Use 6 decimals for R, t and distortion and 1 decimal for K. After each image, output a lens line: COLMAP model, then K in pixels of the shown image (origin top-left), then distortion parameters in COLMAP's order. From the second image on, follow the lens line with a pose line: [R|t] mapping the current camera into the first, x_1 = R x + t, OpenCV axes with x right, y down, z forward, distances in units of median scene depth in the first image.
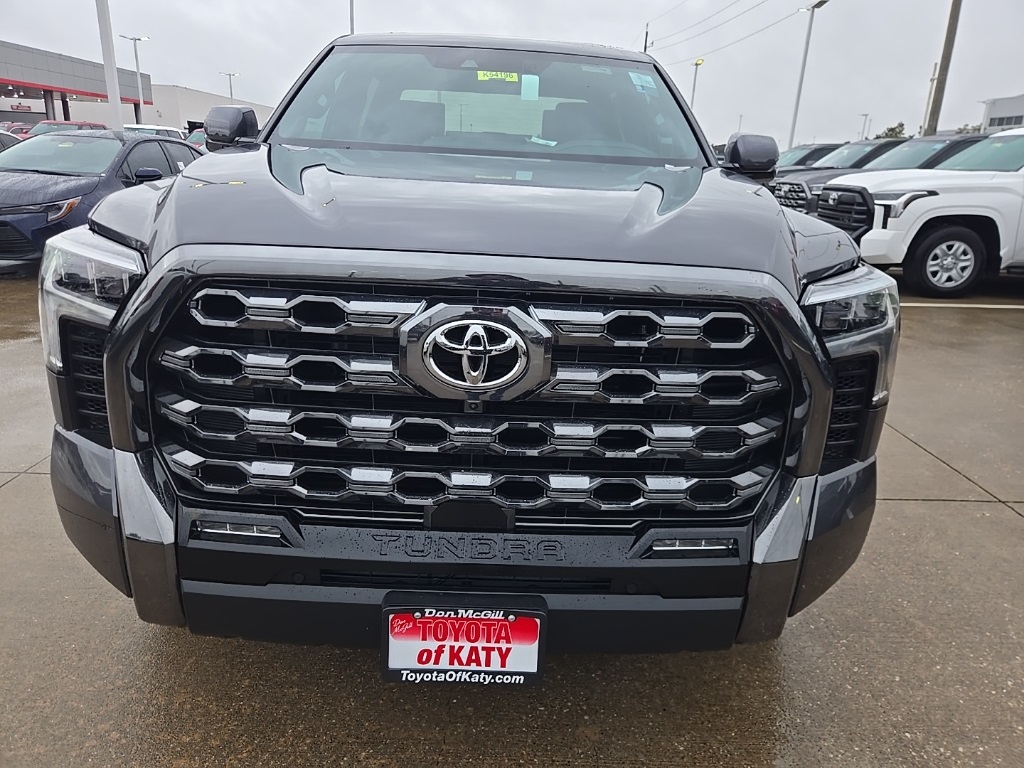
lens RADIAL K [[692.3, 0, 546.7], [0, 692.3, 388.2], [0, 0, 1]] dist [0.053056, -0.041261]
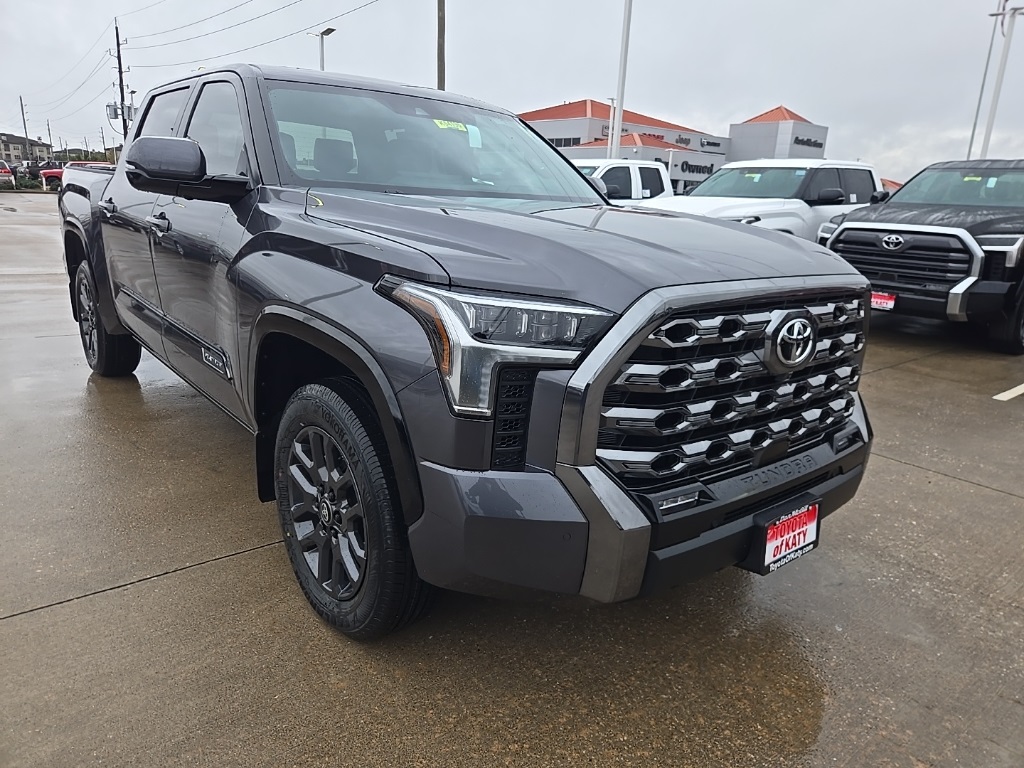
lens RADIAL K [[692.3, 0, 505.2], [0, 692.3, 389.2], [0, 0, 1]] dist [0.053056, -0.041261]
pose [[0.784964, -0.176900, 0.593749, -1.436697], [0.183346, 0.981770, 0.050114, -0.128521], [-0.591790, 0.069524, 0.803089, 0.133095]]
